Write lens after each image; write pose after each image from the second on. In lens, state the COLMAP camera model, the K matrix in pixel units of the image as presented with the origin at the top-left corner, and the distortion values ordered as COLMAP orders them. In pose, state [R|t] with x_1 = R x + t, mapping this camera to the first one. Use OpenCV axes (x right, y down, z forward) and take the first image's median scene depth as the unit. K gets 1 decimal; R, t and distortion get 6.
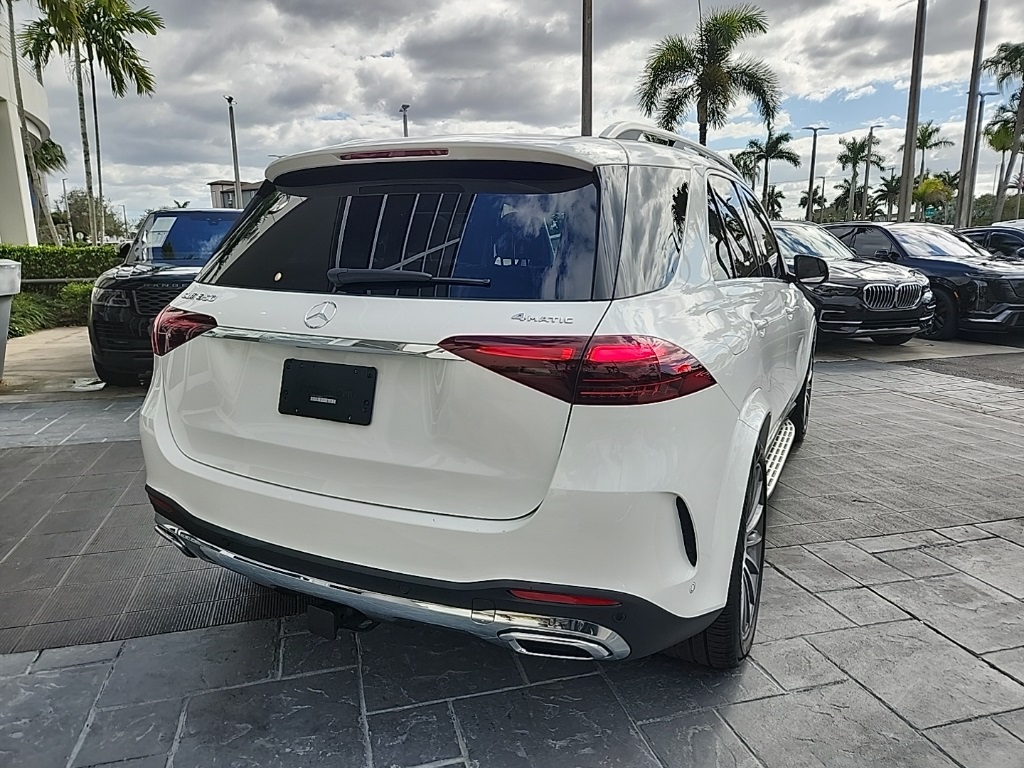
lens RADIAL K [[684.9, 0, 514.9], [0, 684.9, 384.6], [0, 0, 1]] dist [0.080362, -0.063109]
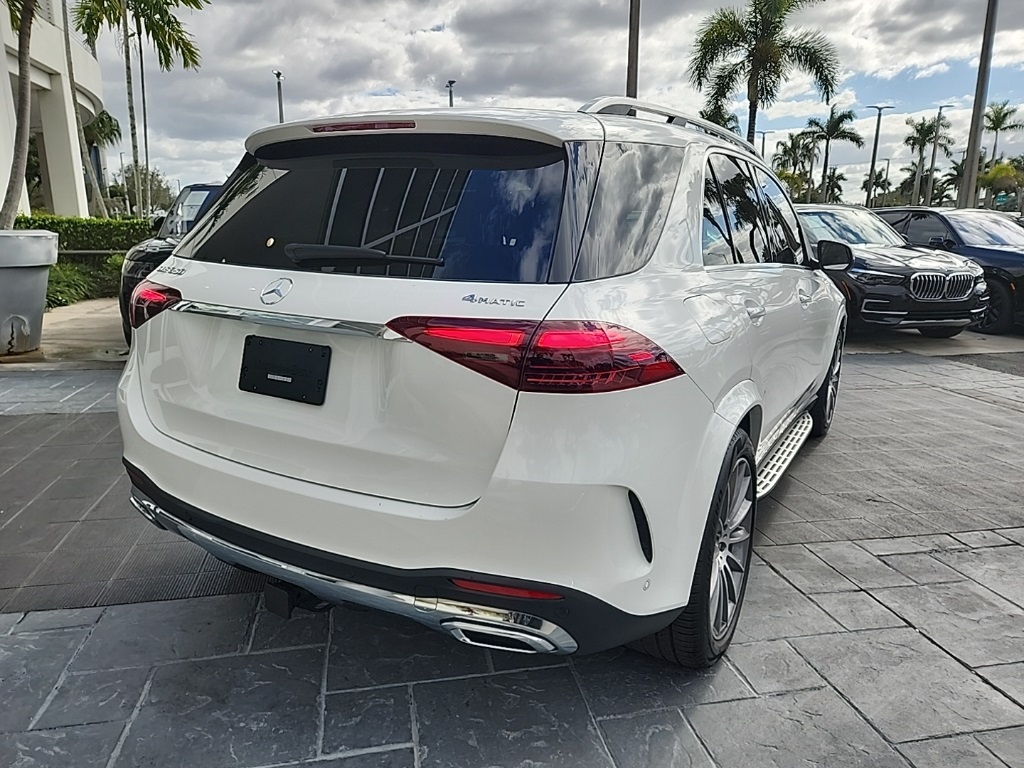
lens RADIAL K [[690.4, 0, 514.7], [0, 690.4, 386.9], [0, 0, 1]] dist [0.077003, -0.063391]
pose [[0.997651, 0.032264, -0.060427, 0.042613], [-0.030506, 0.999090, 0.029798, -0.001727], [0.061333, -0.027885, 0.997728, 0.010373]]
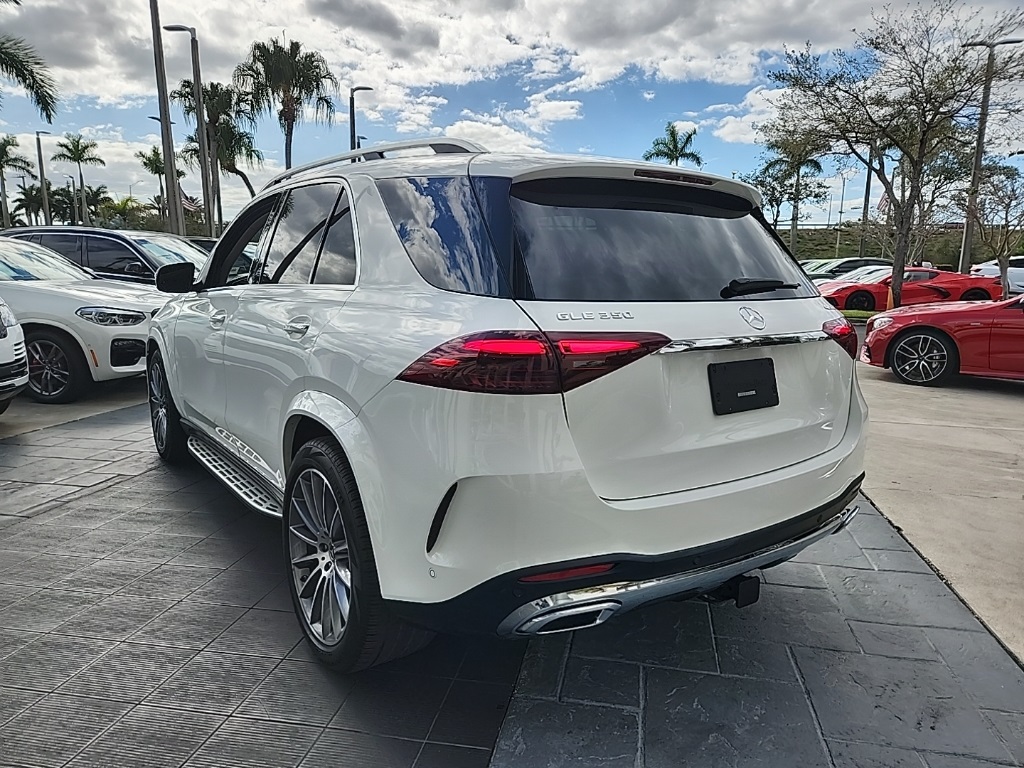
lens RADIAL K [[684.9, 0, 514.9], [0, 684.9, 384.6], [0, 0, 1]] dist [0.080362, -0.063109]
pose [[0.455148, -0.147139, 0.878174, -0.525825], [0.164065, 0.983224, 0.079707, -0.052601], [-0.875170, 0.107799, 0.471653, 0.290505]]
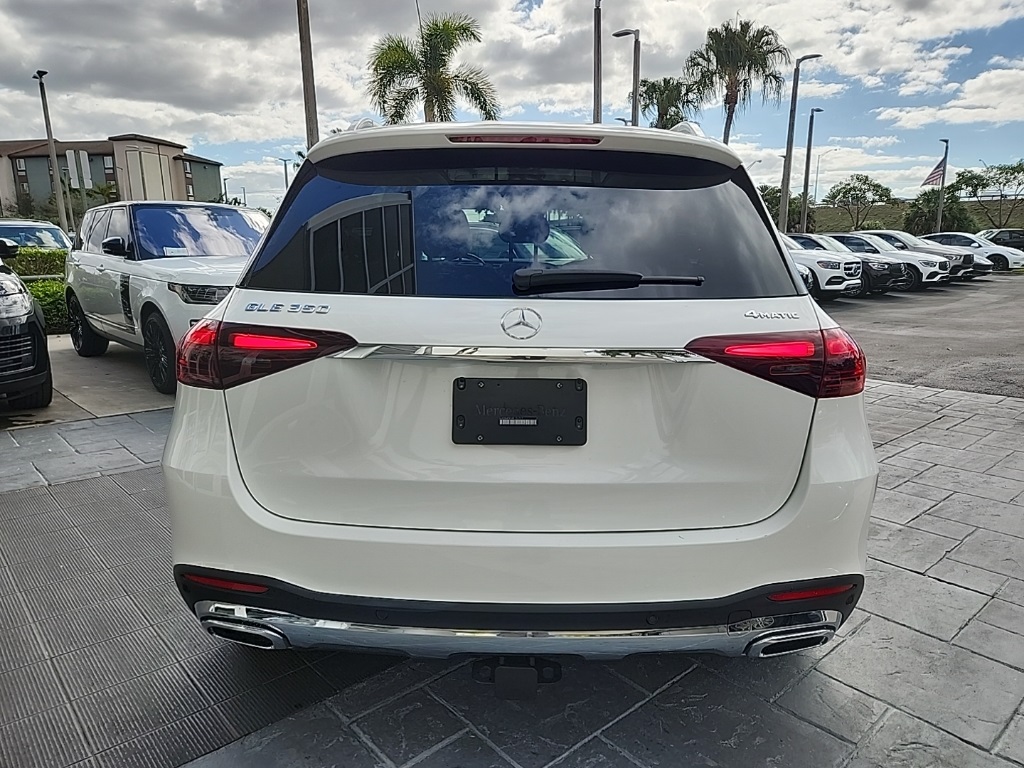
lens RADIAL K [[688.3, 0, 518.0], [0, 688.3, 380.3], [0, 0, 1]] dist [0.079153, -0.062424]
pose [[0.899448, -0.080010, 0.429640, -0.235261], [0.083067, 0.996476, 0.011668, -0.014455], [-0.429060, 0.025194, 0.902925, 0.082568]]
